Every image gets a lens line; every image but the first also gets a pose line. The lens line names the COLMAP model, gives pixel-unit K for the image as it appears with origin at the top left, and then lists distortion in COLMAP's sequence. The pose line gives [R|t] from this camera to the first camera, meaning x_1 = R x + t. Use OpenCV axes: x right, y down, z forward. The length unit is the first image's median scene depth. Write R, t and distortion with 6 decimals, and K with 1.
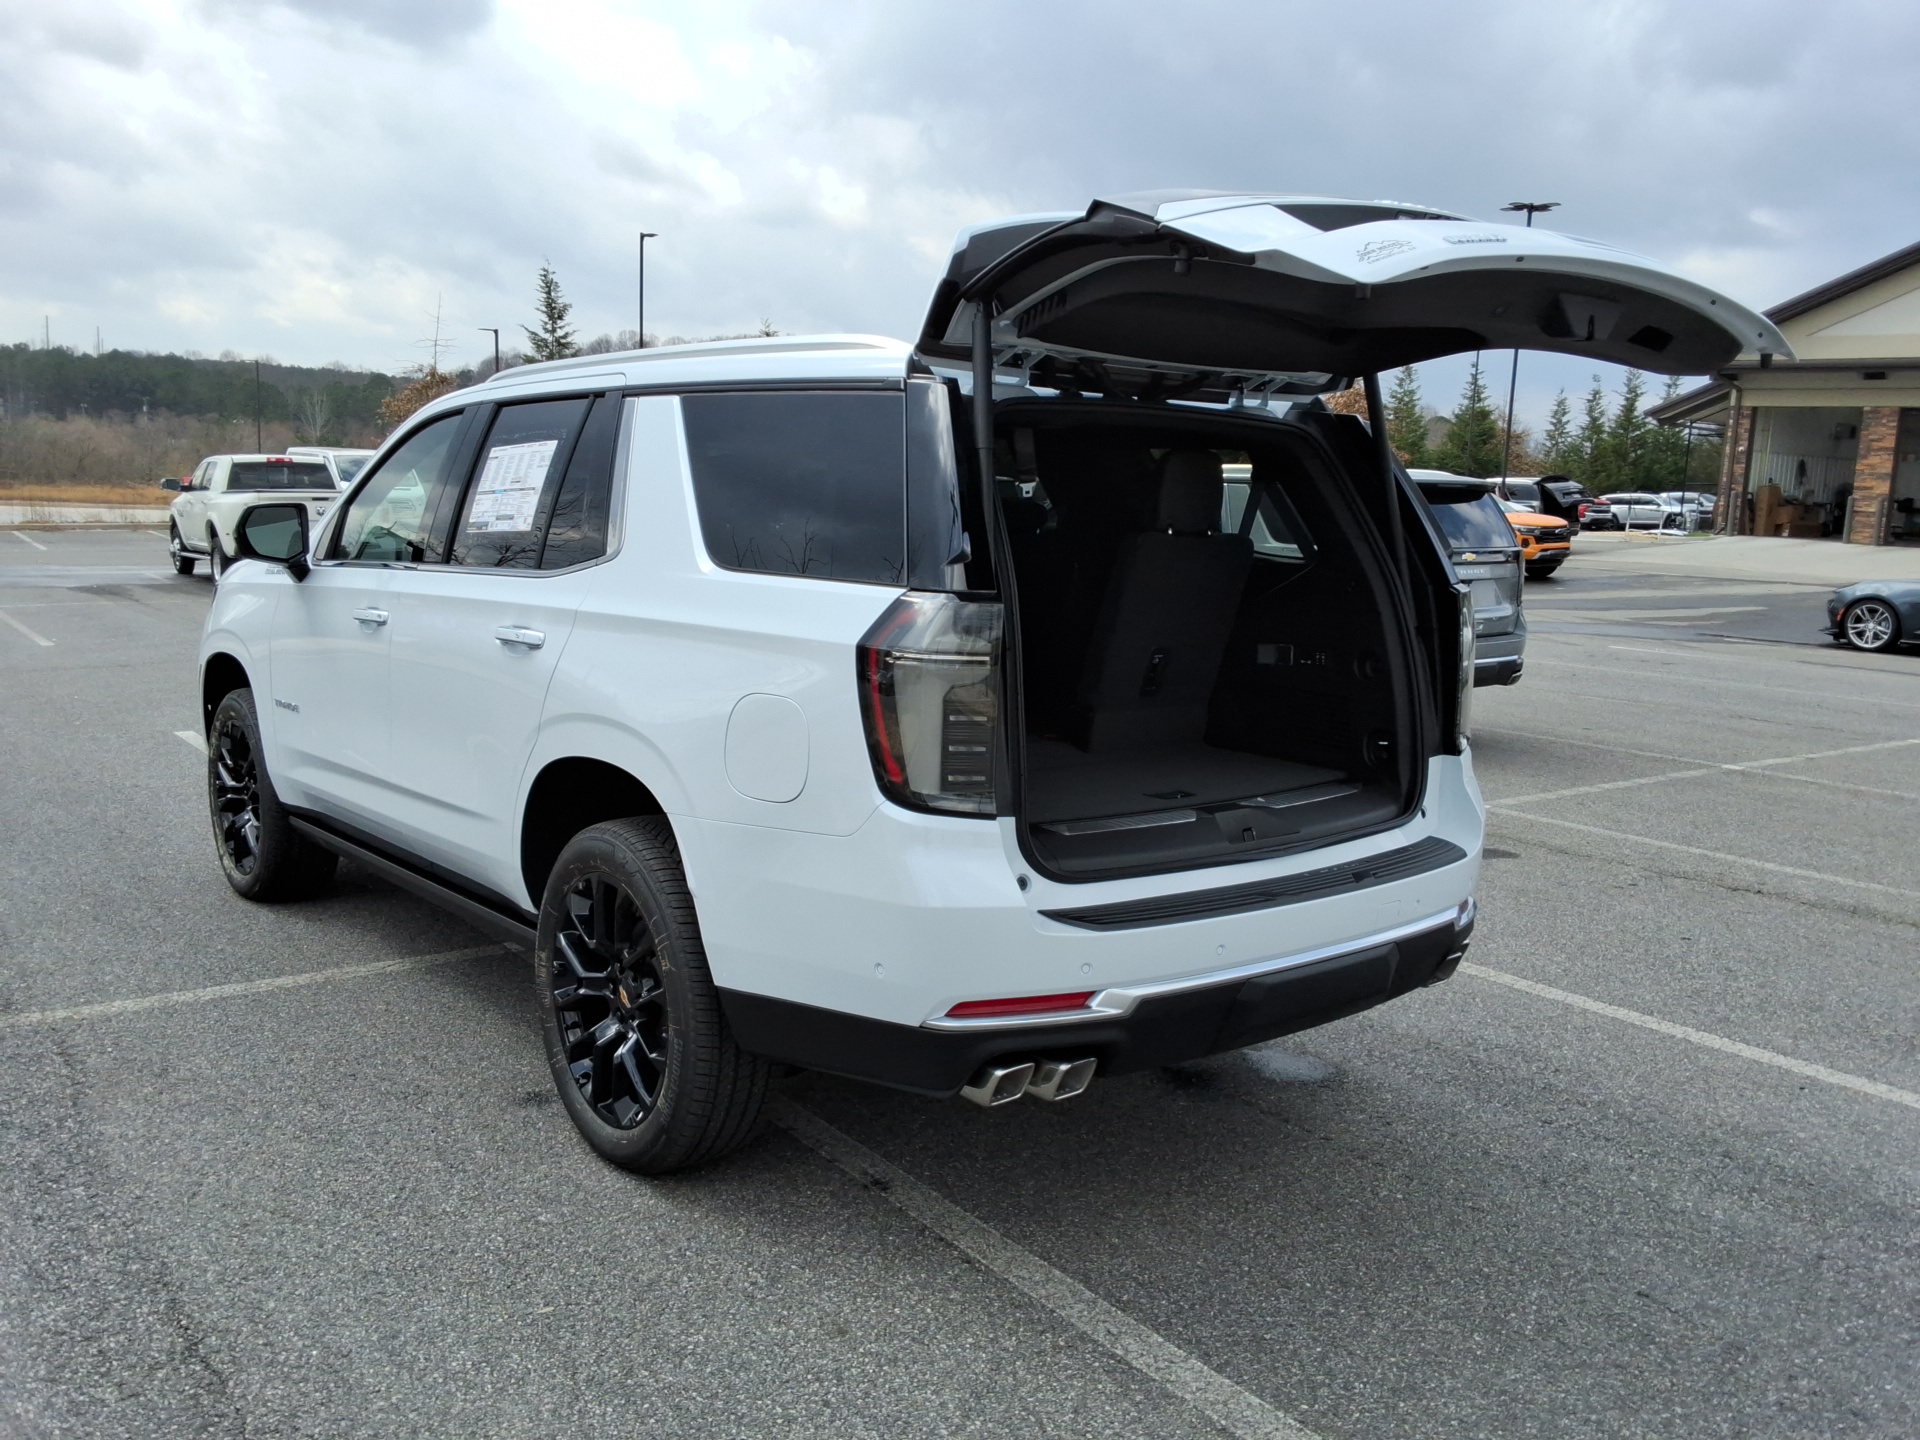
lens RADIAL K [[1540.4, 0, 975.9], [0, 1540.4, 698.1], [0, 0, 1]] dist [0.123098, -0.198586]
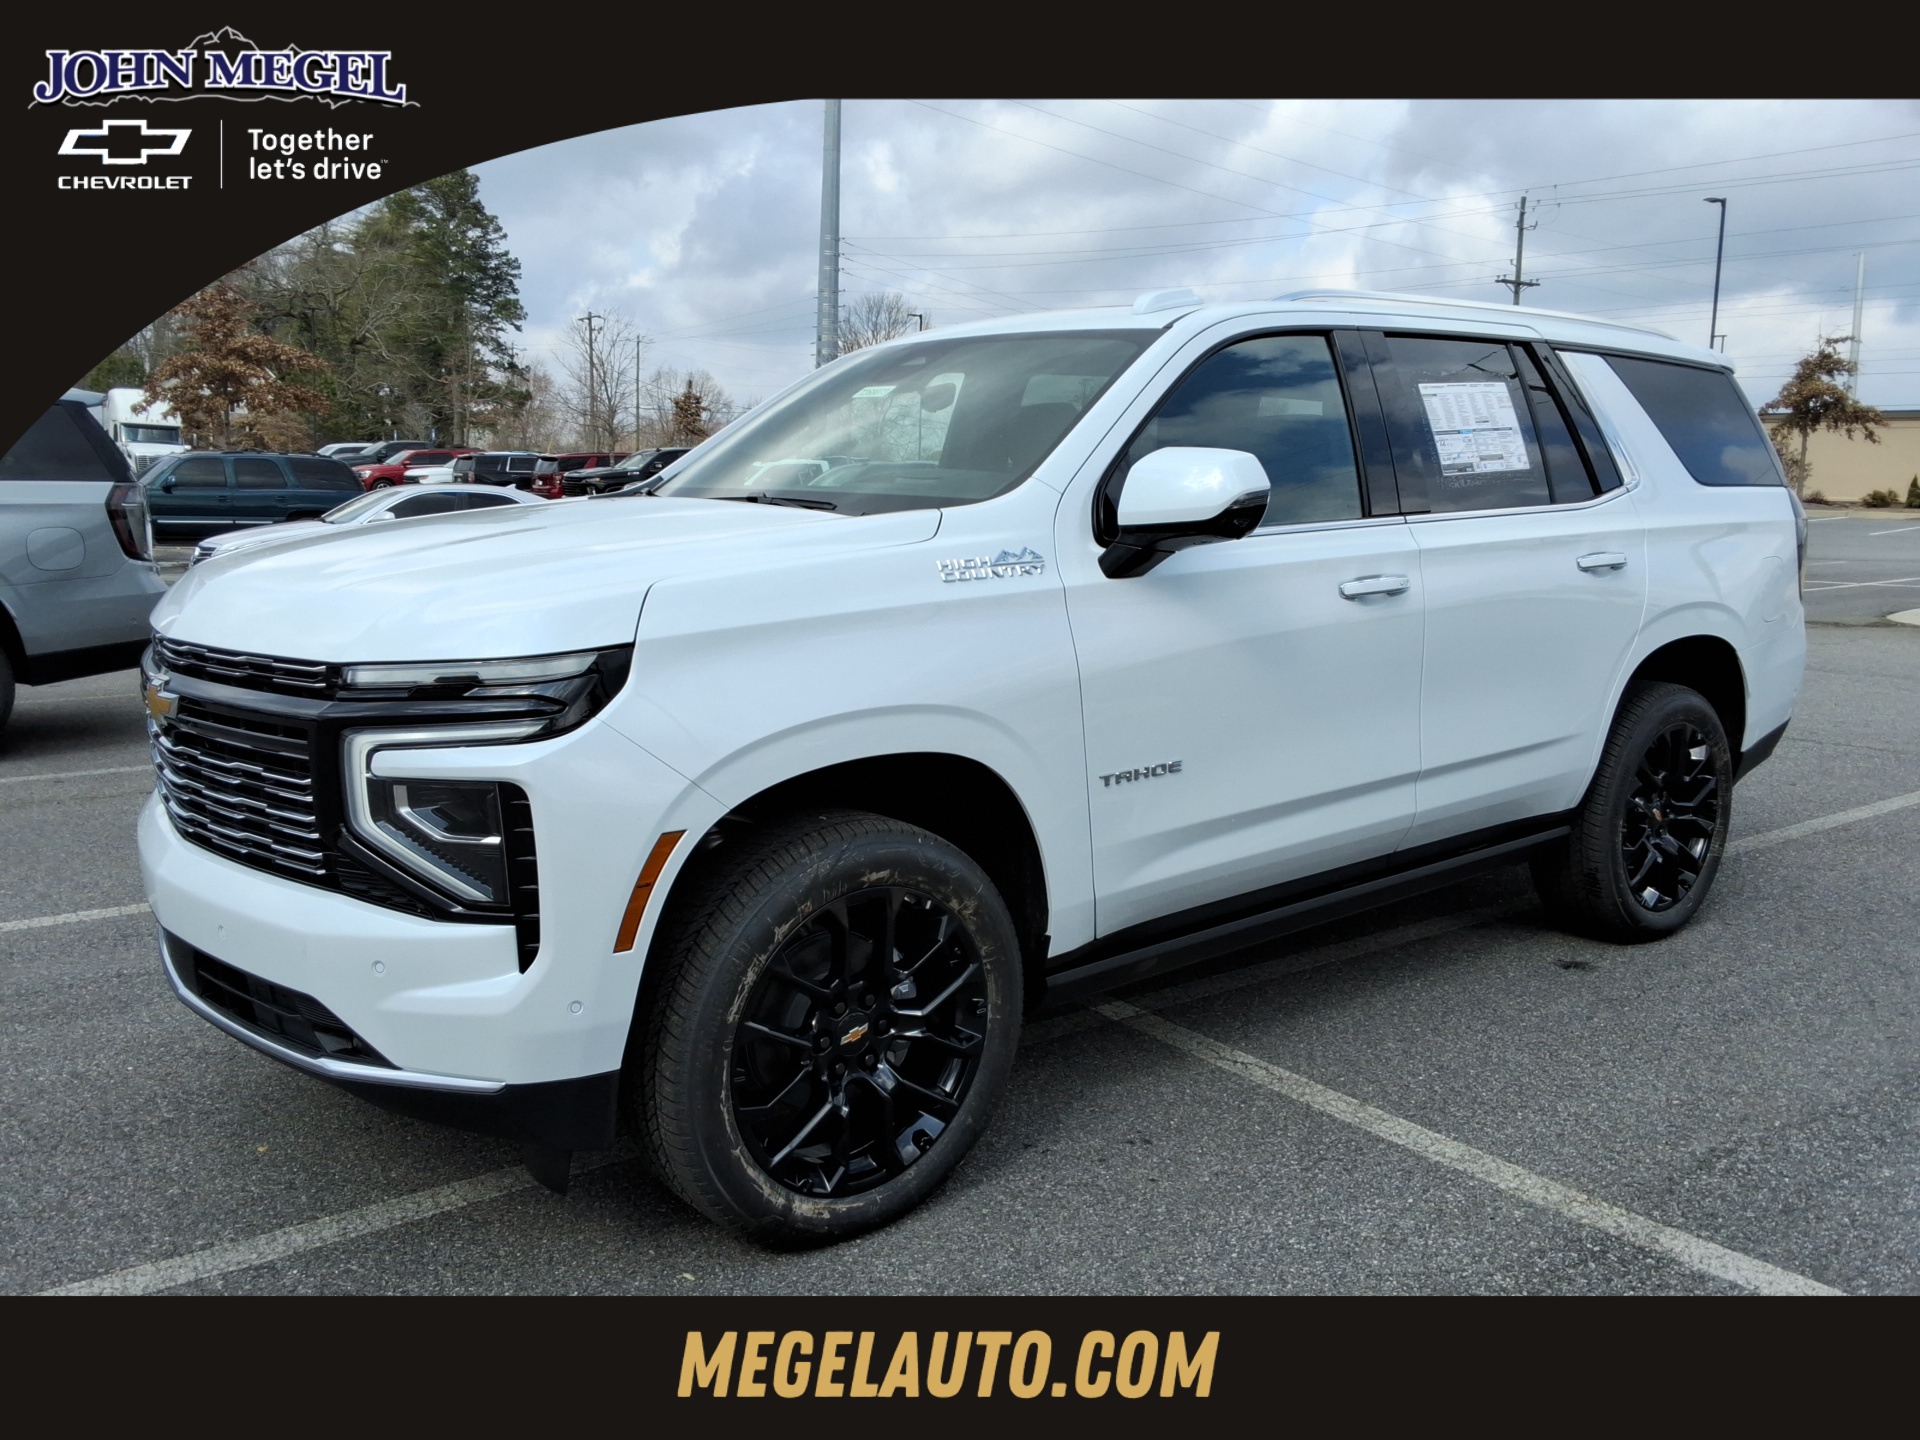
lens RADIAL K [[1540.4, 0, 975.9], [0, 1540.4, 698.1], [0, 0, 1]] dist [0.123098, -0.198586]
pose [[0.002445, -0.170288, 0.985391, -1.387895], [0.116937, 0.978683, 0.168838, -0.181772], [-0.993136, 0.114815, 0.022305, 1.396505]]
